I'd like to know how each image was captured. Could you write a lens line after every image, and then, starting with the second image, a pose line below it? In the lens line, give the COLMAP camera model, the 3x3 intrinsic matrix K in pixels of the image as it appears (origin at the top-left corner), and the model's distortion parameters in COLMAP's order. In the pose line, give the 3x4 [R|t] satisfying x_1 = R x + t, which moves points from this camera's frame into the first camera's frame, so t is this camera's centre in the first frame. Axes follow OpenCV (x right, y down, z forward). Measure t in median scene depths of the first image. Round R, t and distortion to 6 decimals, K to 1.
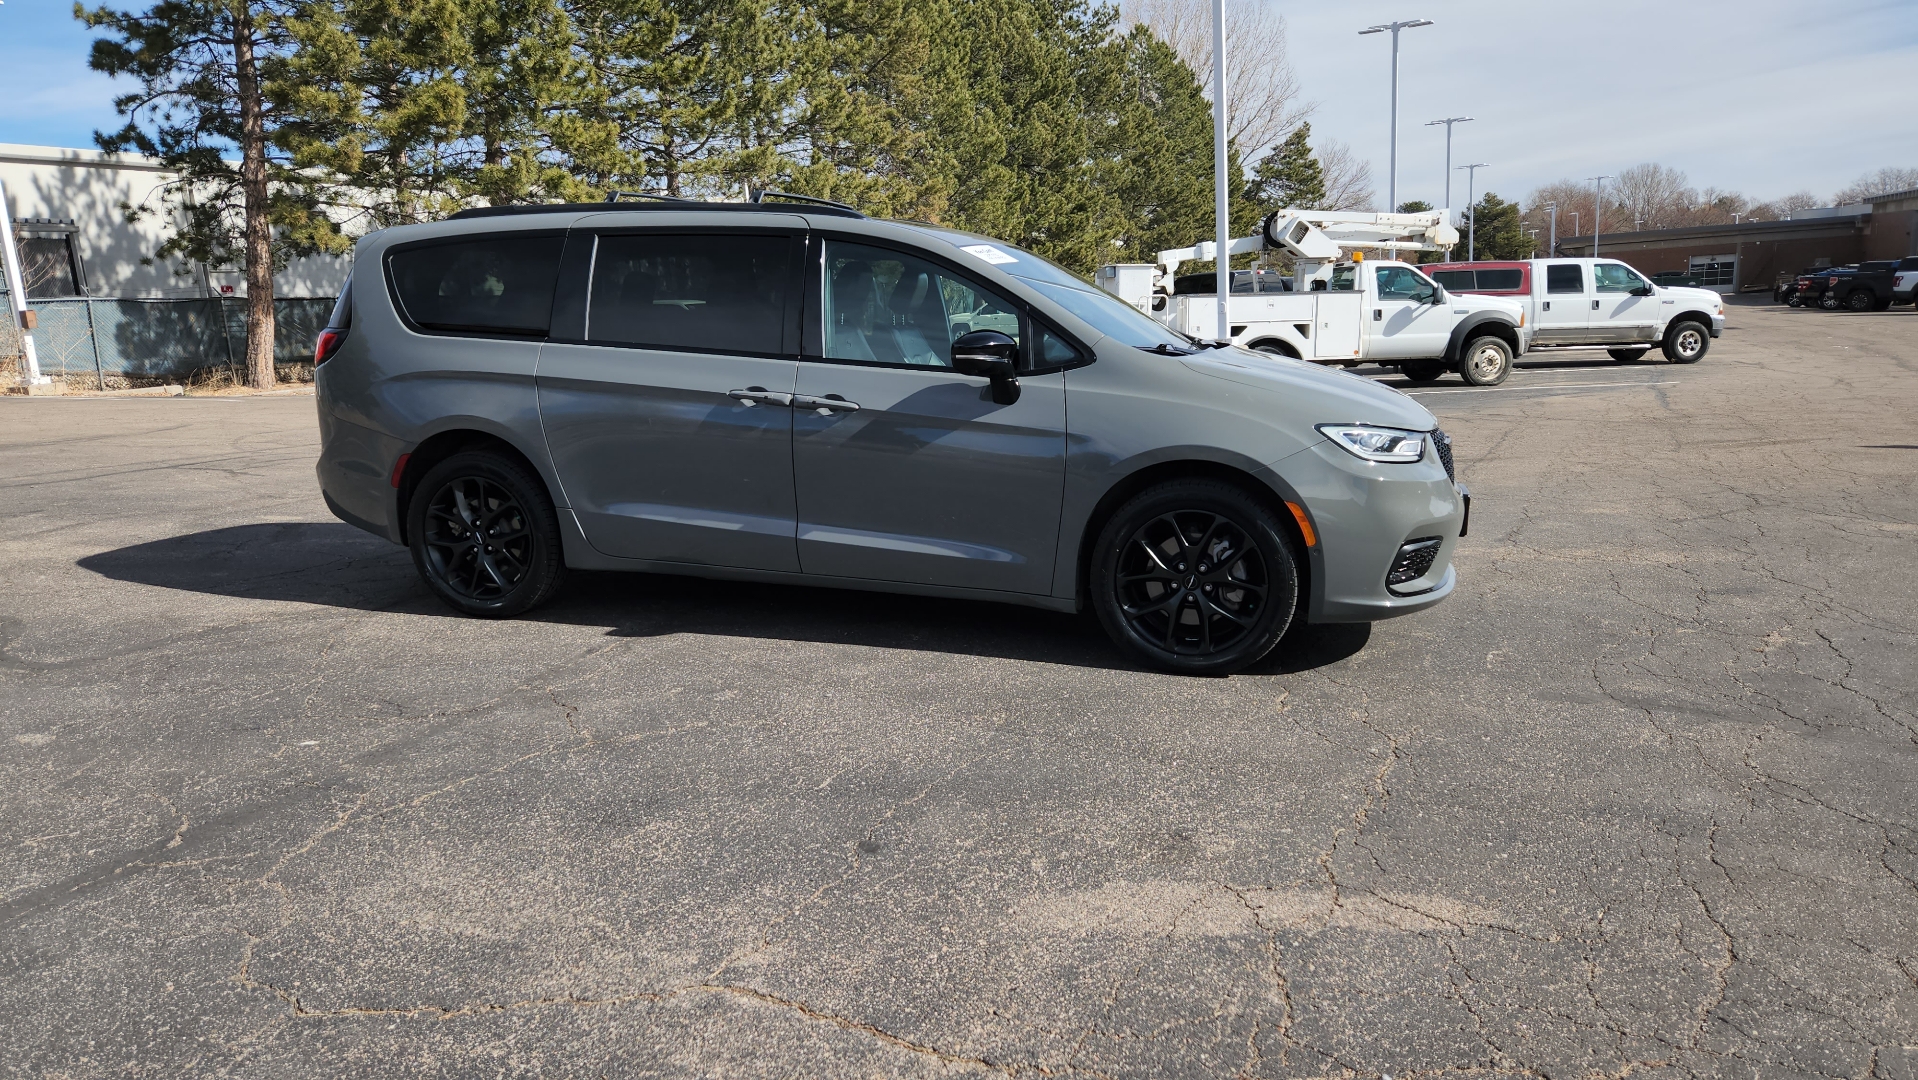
lens RADIAL K [[1281.1, 0, 922.8], [0, 1281.1, 549.8], [0, 0, 1]] dist [0.073099, -0.058020]
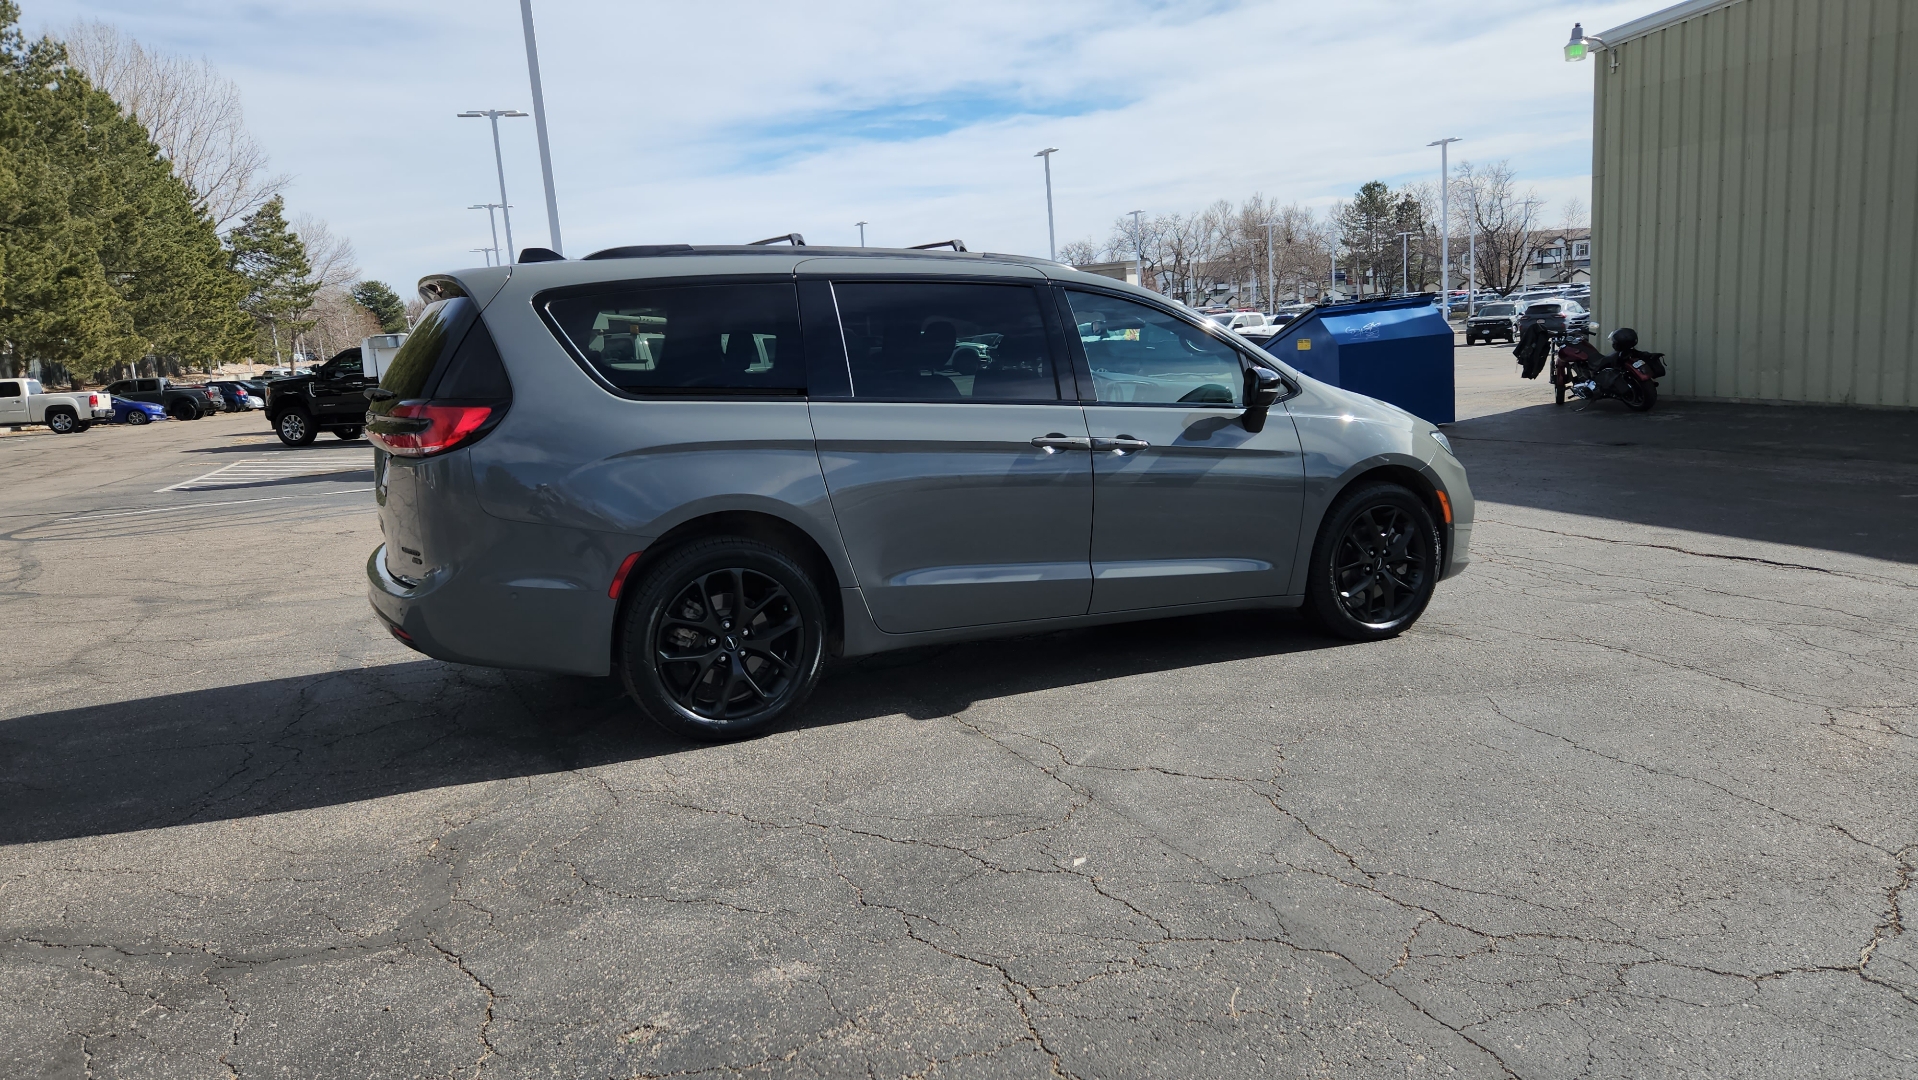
lens RADIAL K [[1281.1, 0, 921.5], [0, 1281.1, 524.6], [0, 0, 1]] dist [0.073099, -0.058020]
pose [[0.723648, -0.103422, 0.682376, -0.191905], [0.156168, 0.987602, -0.015930, -0.012227], [-0.672269, 0.118093, 0.730828, 0.075816]]
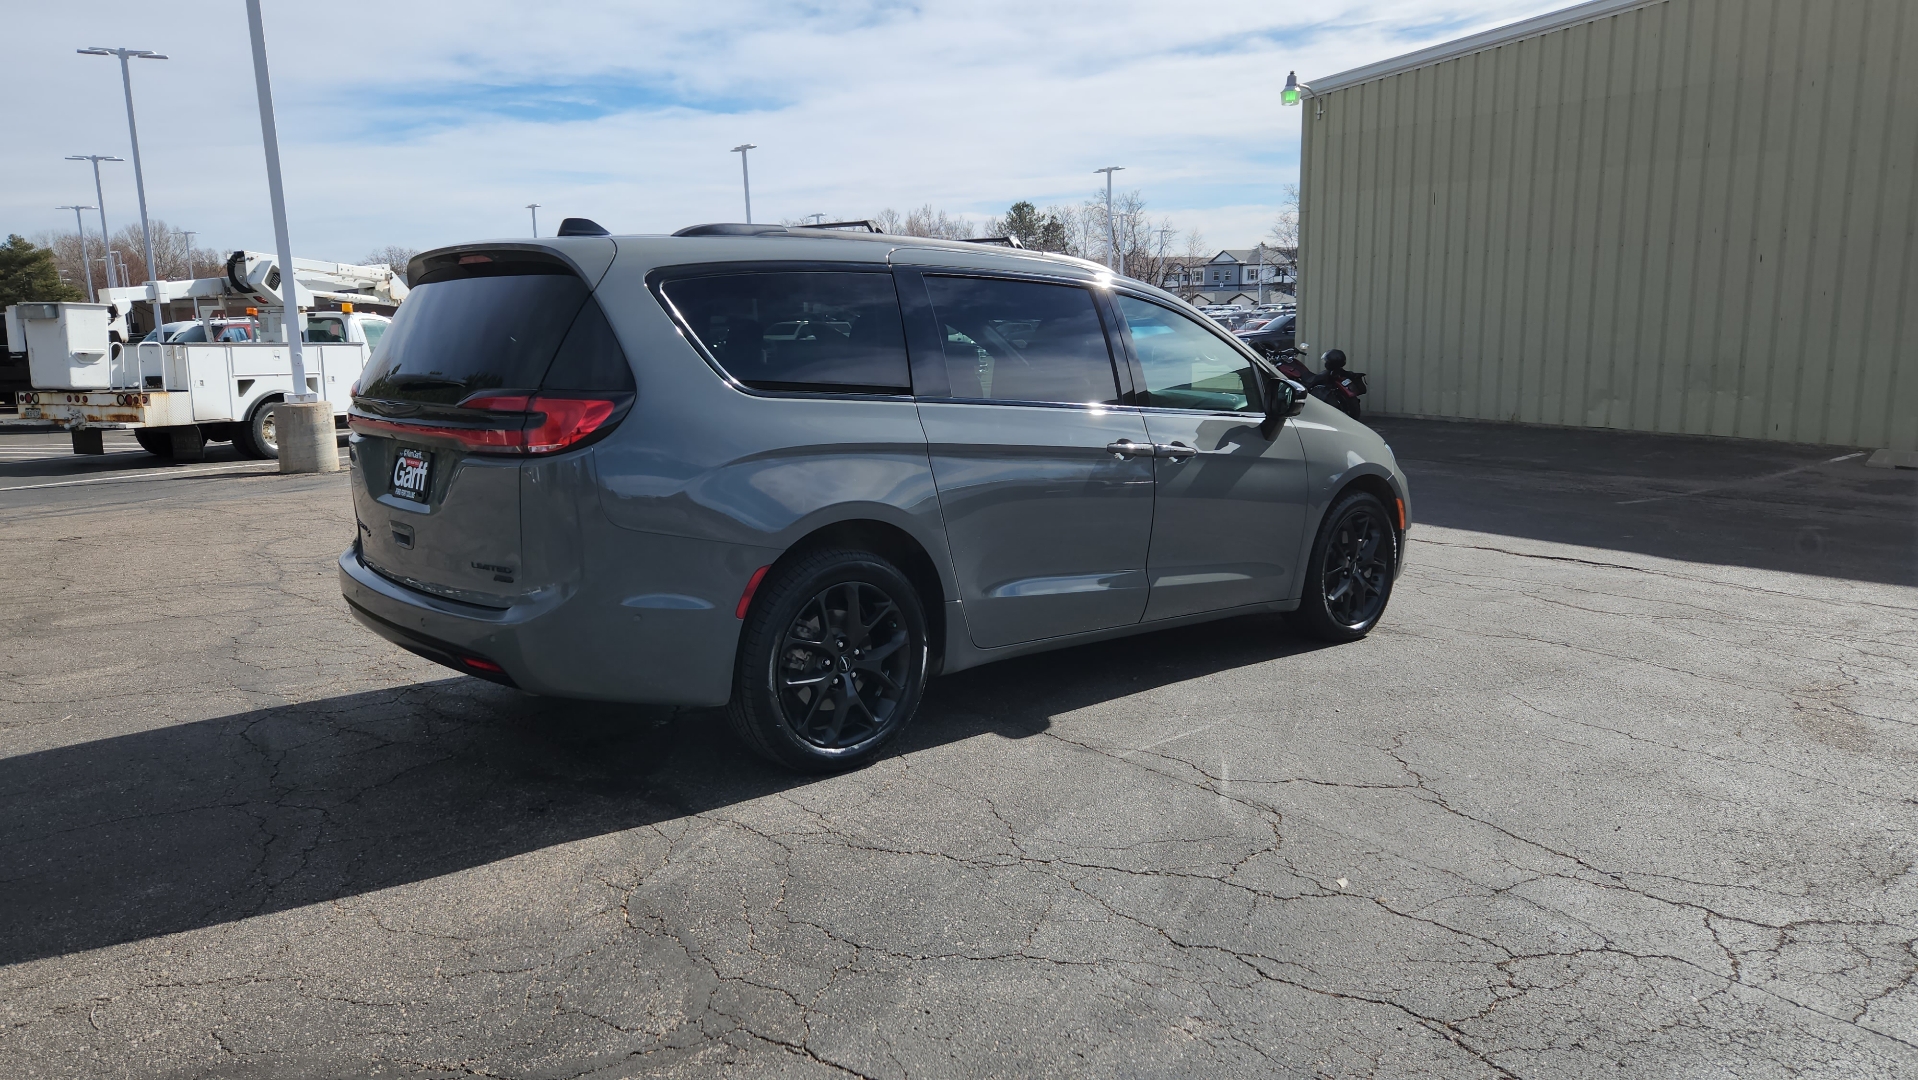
lens RADIAL K [[1281.1, 0, 924.6], [0, 1281.1, 520.1], [0, 0, 1]] dist [0.073099, -0.058020]
pose [[0.517955, -0.101194, 0.849401, -0.224934], [0.155031, 0.987639, 0.023126, -0.024187], [-0.841242, 0.119705, 0.527240, 0.133992]]
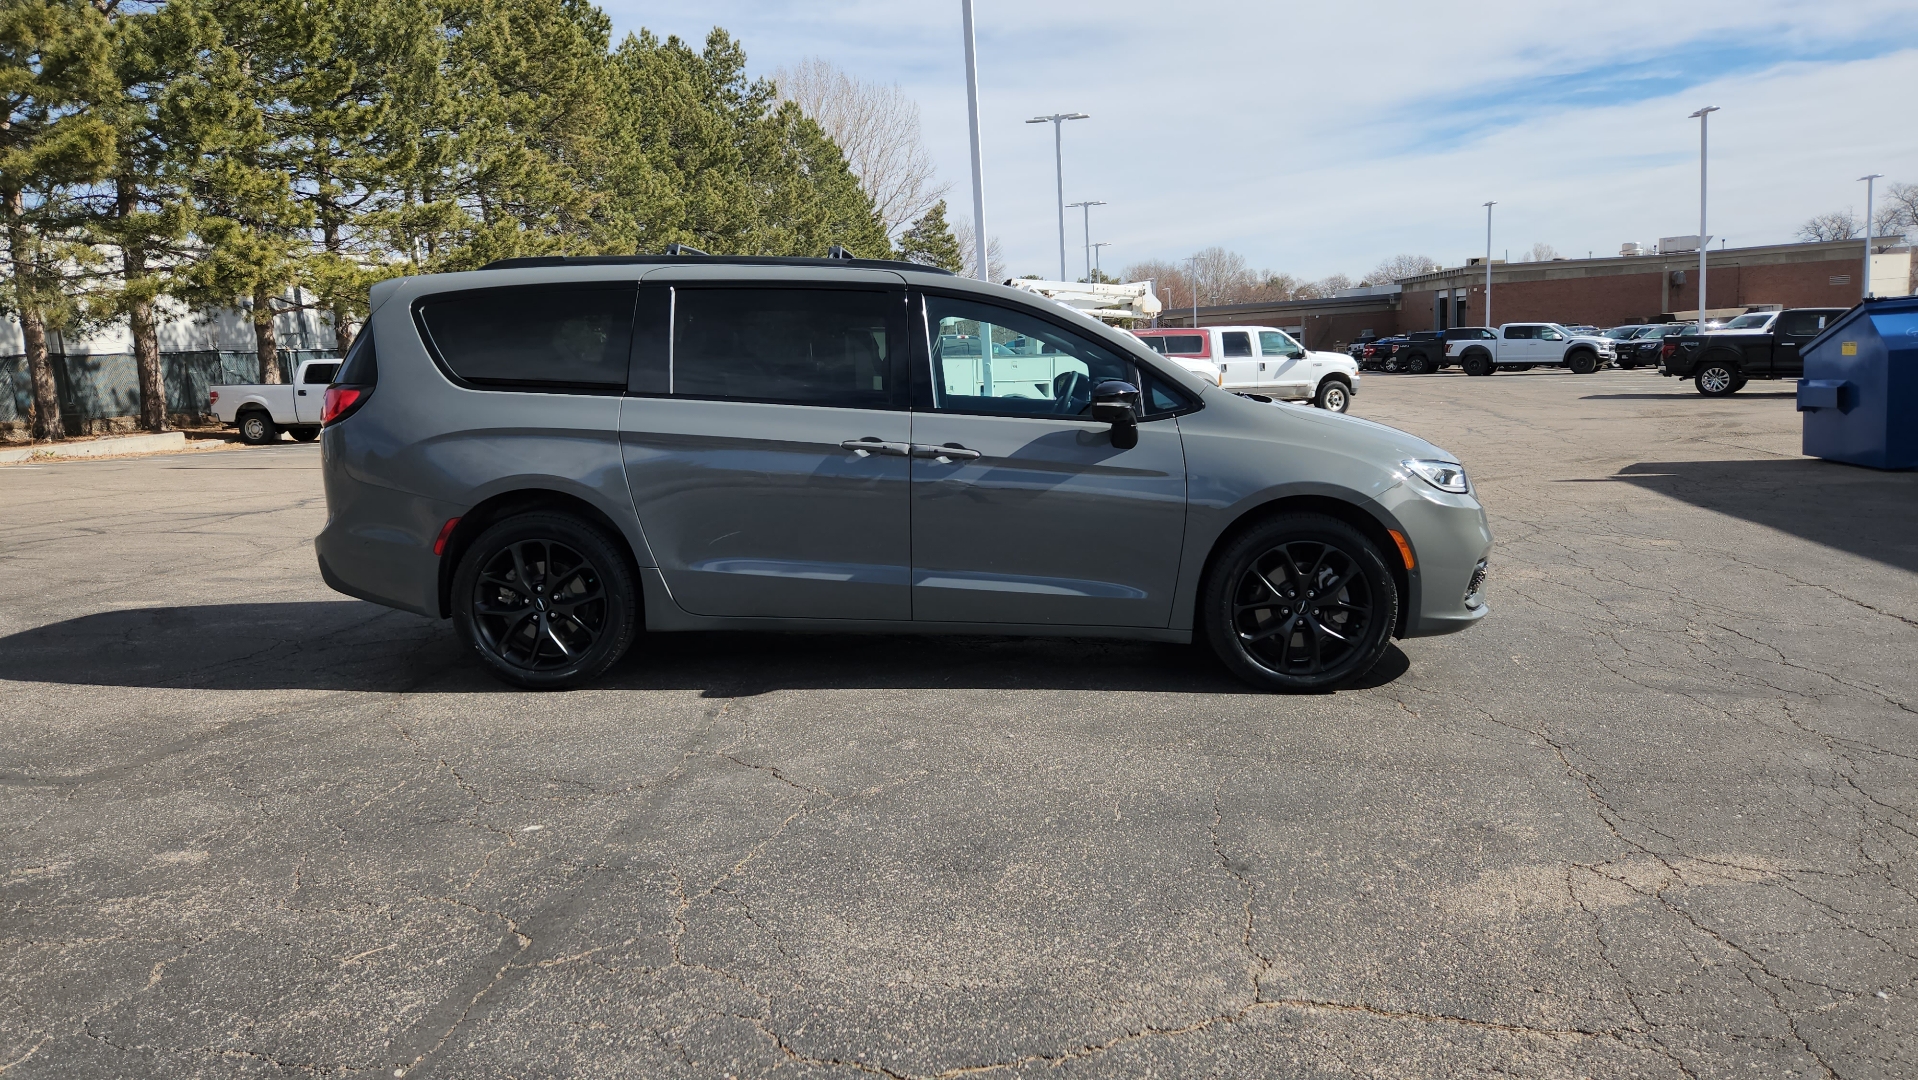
lens RADIAL K [[1281.1, 0, 922.7], [0, 1281.1, 519.3], [0, 0, 1]] dist [0.073099, -0.058020]
pose [[0.962332, -0.033066, 0.269860, -0.078469], [0.052000, 0.996638, -0.063318, 0.000656], [-0.266859, 0.074966, 0.960815, 0.006064]]
